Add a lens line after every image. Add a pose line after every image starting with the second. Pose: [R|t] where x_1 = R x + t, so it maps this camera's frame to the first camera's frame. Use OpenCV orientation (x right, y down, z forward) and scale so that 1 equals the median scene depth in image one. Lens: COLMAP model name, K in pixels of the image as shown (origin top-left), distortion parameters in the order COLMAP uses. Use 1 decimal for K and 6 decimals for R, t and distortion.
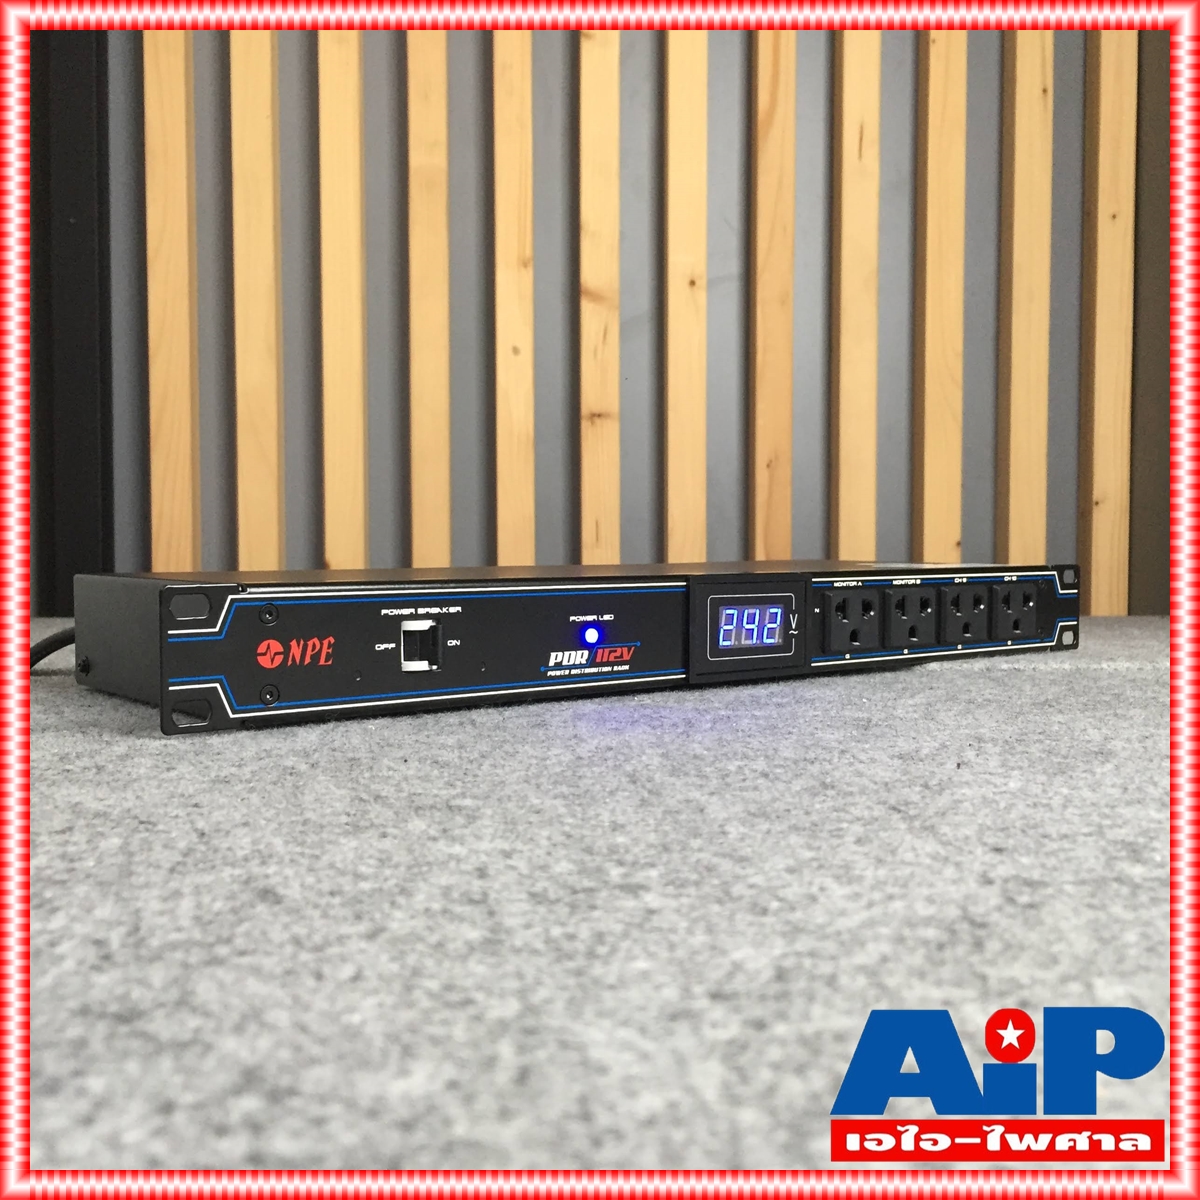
lens RADIAL K [[1329.0, 0, 630.1], [0, 1329.0, 590.6], [0, 0, 1]] dist [0.040883, 0.000000]
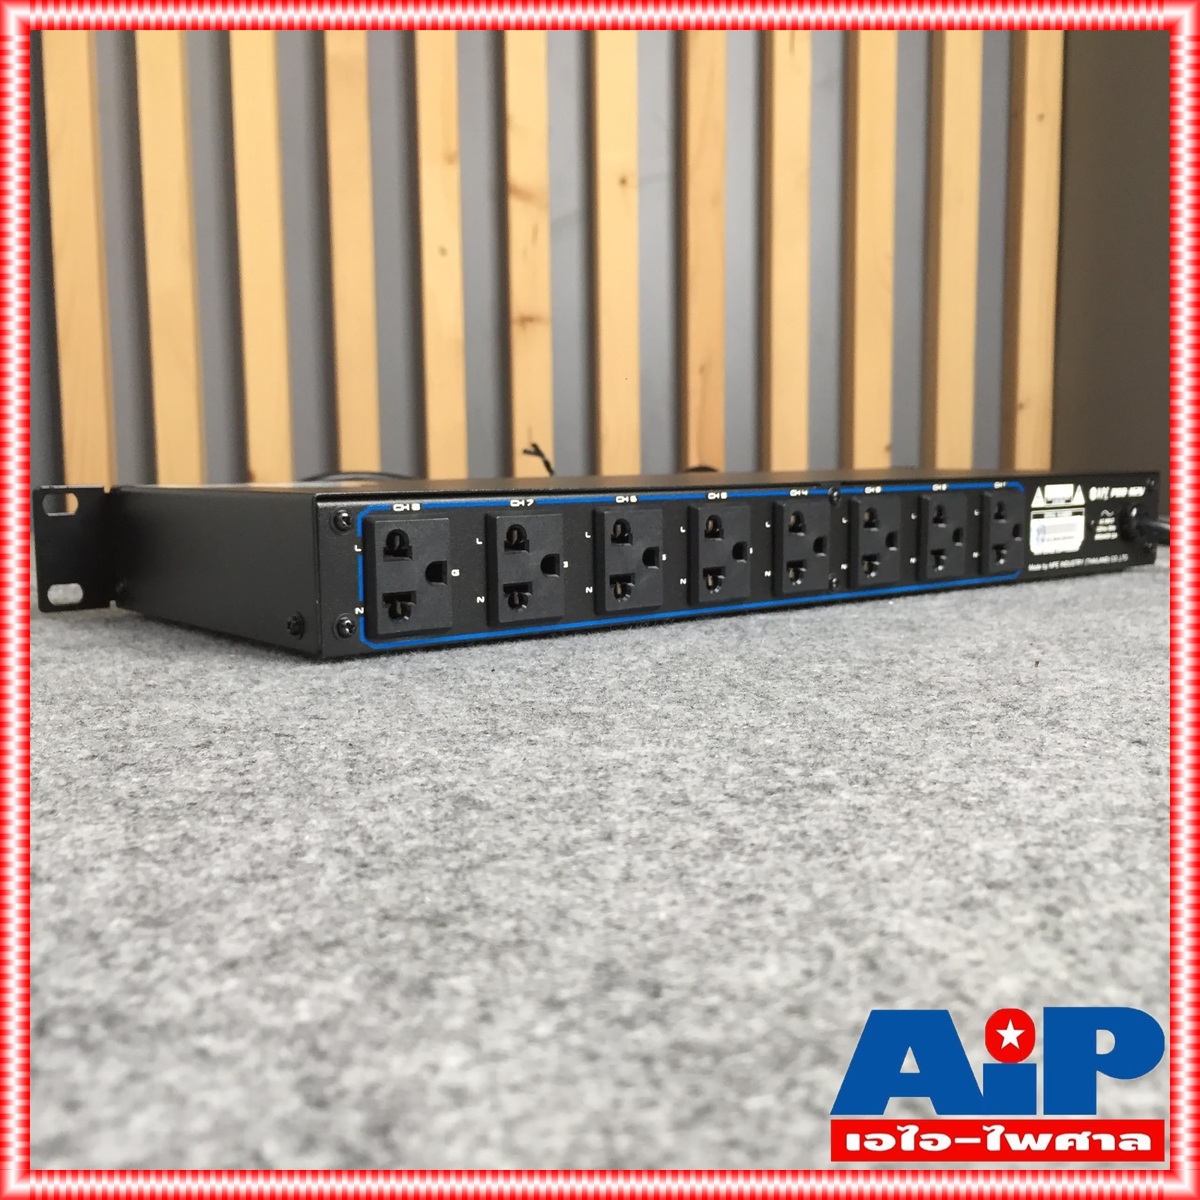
lens RADIAL K [[1329.0, 0, 590.9], [0, 1329.0, 617.9], [0, 0, 1]] dist [0.040883, 0.000000]
pose [[0.997361, -0.017502, 0.070465, -0.268862], [0.011147, 0.995916, 0.089591, -0.000032], [-0.071745, -0.088569, 0.993483, 0.006249]]
